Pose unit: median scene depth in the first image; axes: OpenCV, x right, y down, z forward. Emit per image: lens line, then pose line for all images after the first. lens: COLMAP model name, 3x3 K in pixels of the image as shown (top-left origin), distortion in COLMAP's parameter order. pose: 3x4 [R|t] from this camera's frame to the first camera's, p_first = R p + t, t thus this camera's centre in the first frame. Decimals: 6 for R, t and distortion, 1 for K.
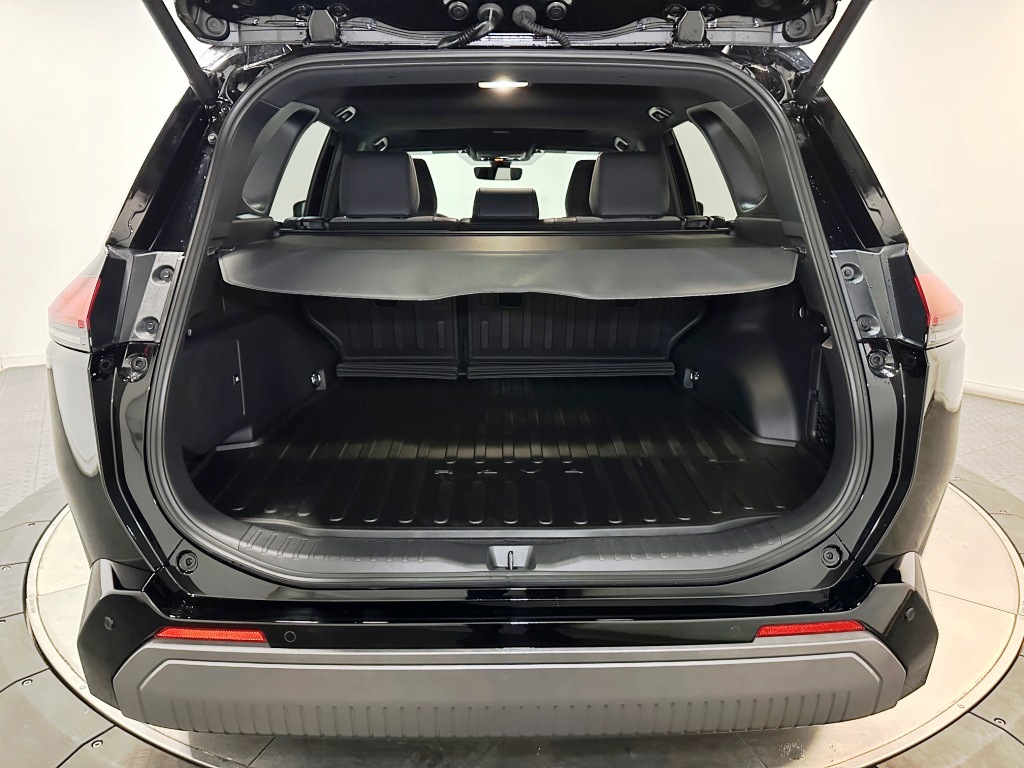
lens RADIAL K [[730.4, 0, 516.4], [0, 730.4, 381.4], [0, 0, 1]] dist [0.060343, -0.083464]
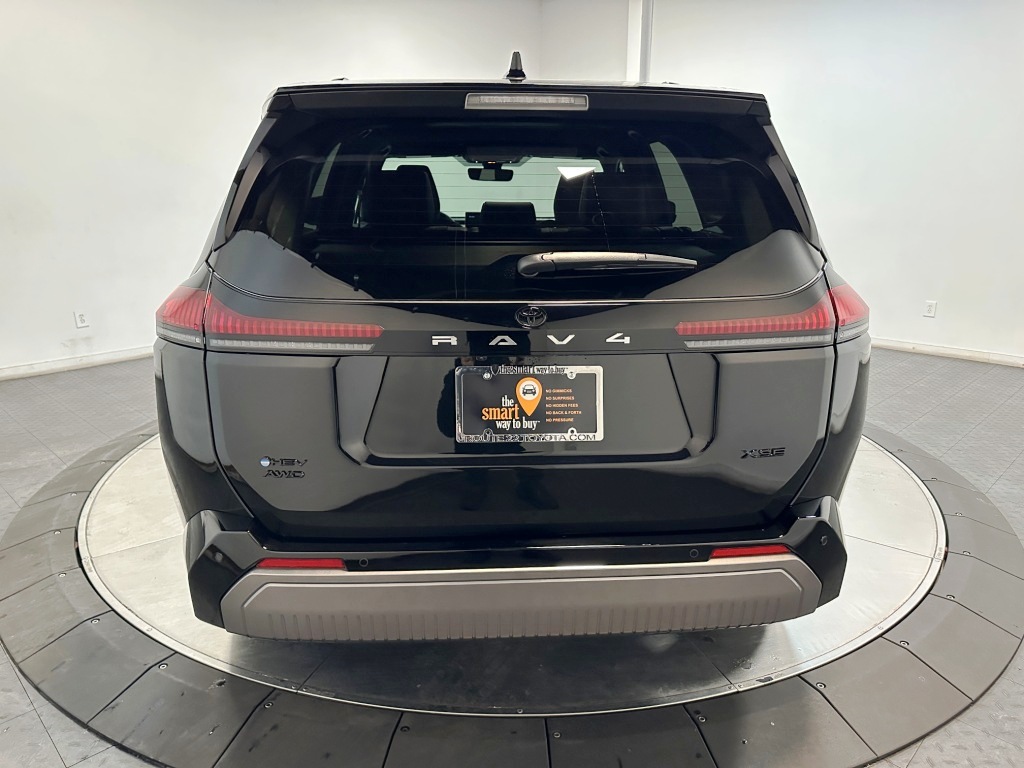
lens RADIAL K [[730.4, 0, 516.4], [0, 730.4, 381.4], [0, 0, 1]] dist [0.060343, -0.083464]
pose [[0.999364, -0.005422, 0.035236, -0.065254], [0.004325, 0.999506, 0.031140, -0.017901], [-0.035387, -0.030968, 0.998894, -0.275521]]
